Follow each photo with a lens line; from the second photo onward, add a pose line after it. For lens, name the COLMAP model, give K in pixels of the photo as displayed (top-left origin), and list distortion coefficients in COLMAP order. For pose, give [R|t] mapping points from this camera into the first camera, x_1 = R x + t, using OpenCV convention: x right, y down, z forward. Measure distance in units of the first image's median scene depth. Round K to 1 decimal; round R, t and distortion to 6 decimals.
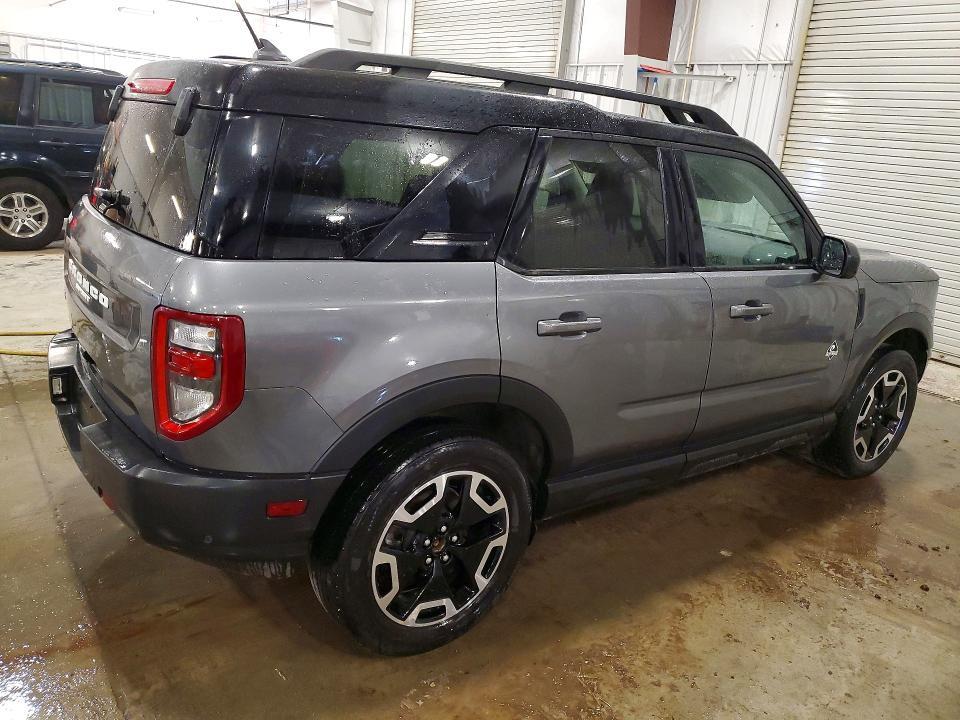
lens RADIAL K [[768.3, 0, 480.0], [0, 768.3, 360.0], [0, 0, 1]] dist [0.093318, 0.001562]
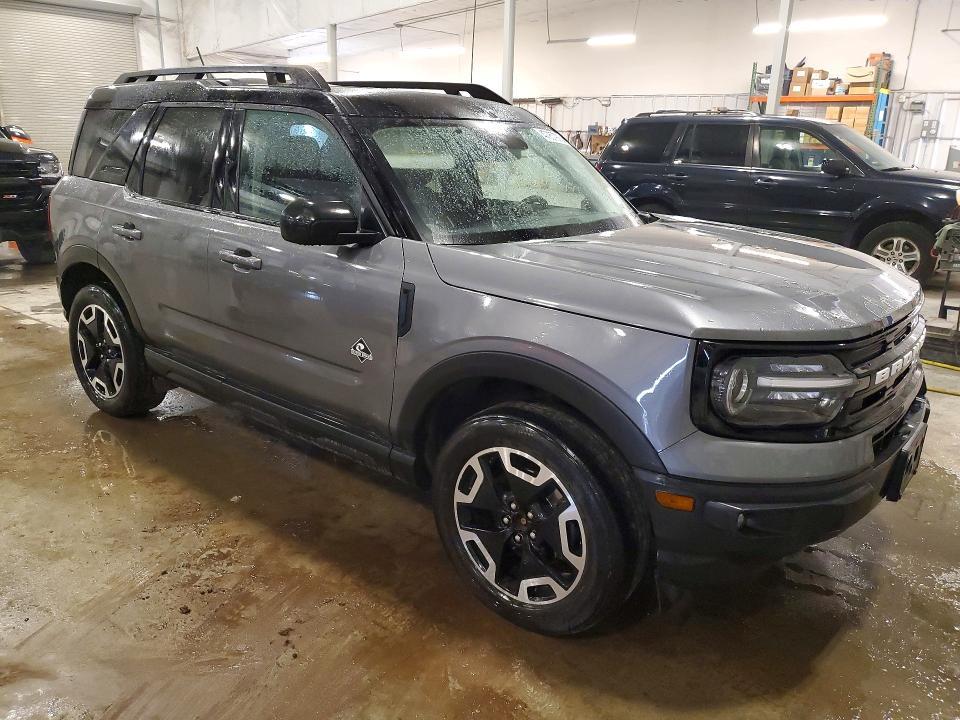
lens RADIAL K [[759.8, 0, 480.0], [0, 759.8, 360.0], [0, 0, 1]] dist [0.013843, 0.006732]
pose [[0.212086, 0.205378, -0.955426, 1.246359], [-0.282745, 0.948749, 0.141179, -0.151947], [0.935454, 0.240200, 0.259286, 0.952208]]
